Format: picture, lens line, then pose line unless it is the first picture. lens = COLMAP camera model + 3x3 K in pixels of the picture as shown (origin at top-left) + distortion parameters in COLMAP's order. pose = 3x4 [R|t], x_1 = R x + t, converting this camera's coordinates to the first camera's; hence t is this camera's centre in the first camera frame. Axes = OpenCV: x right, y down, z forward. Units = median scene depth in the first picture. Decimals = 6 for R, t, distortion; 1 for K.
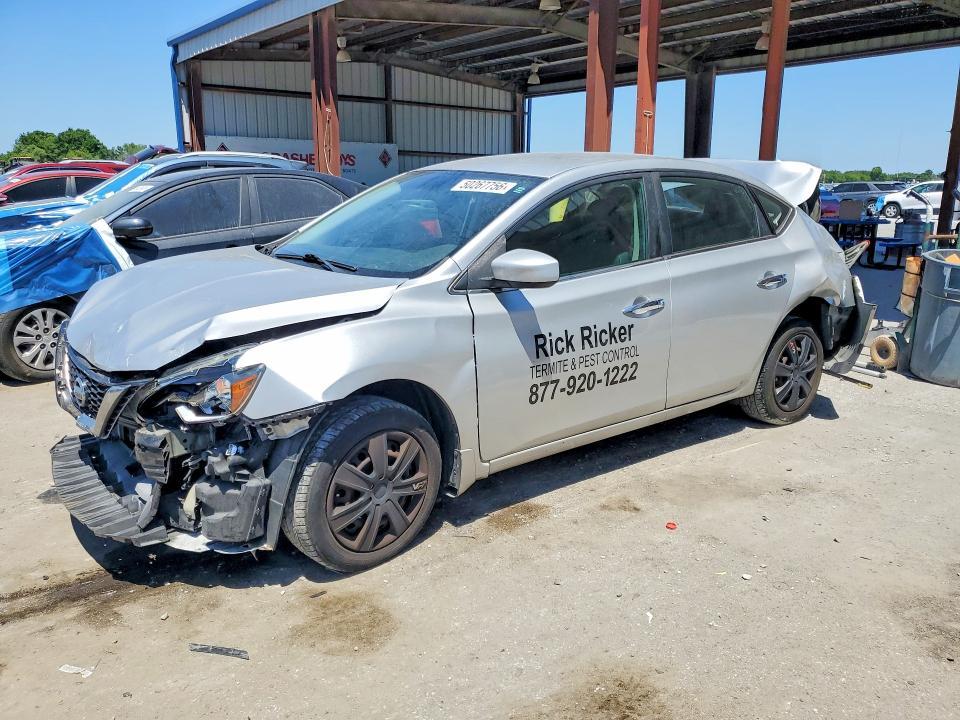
lens RADIAL K [[767.0, 0, 480.0], [0, 767.0, 360.0], [0, 0, 1]] dist [0.033135, -0.002952]
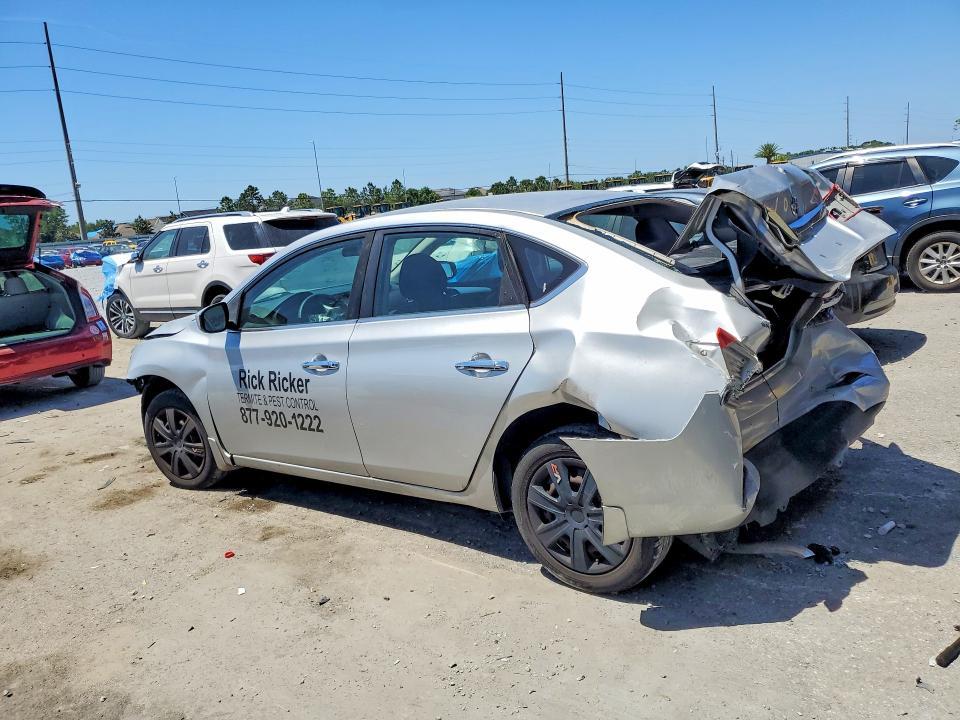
lens RADIAL K [[795.5, 0, 480.0], [0, 795.5, 360.0], [0, 0, 1]] dist [0.015516, -0.001100]
pose [[0.220346, 0.143624, -0.964790, 1.362539], [-0.130354, 0.984564, 0.116797, -0.241267], [0.966672, 0.100028, 0.235667, 1.004315]]
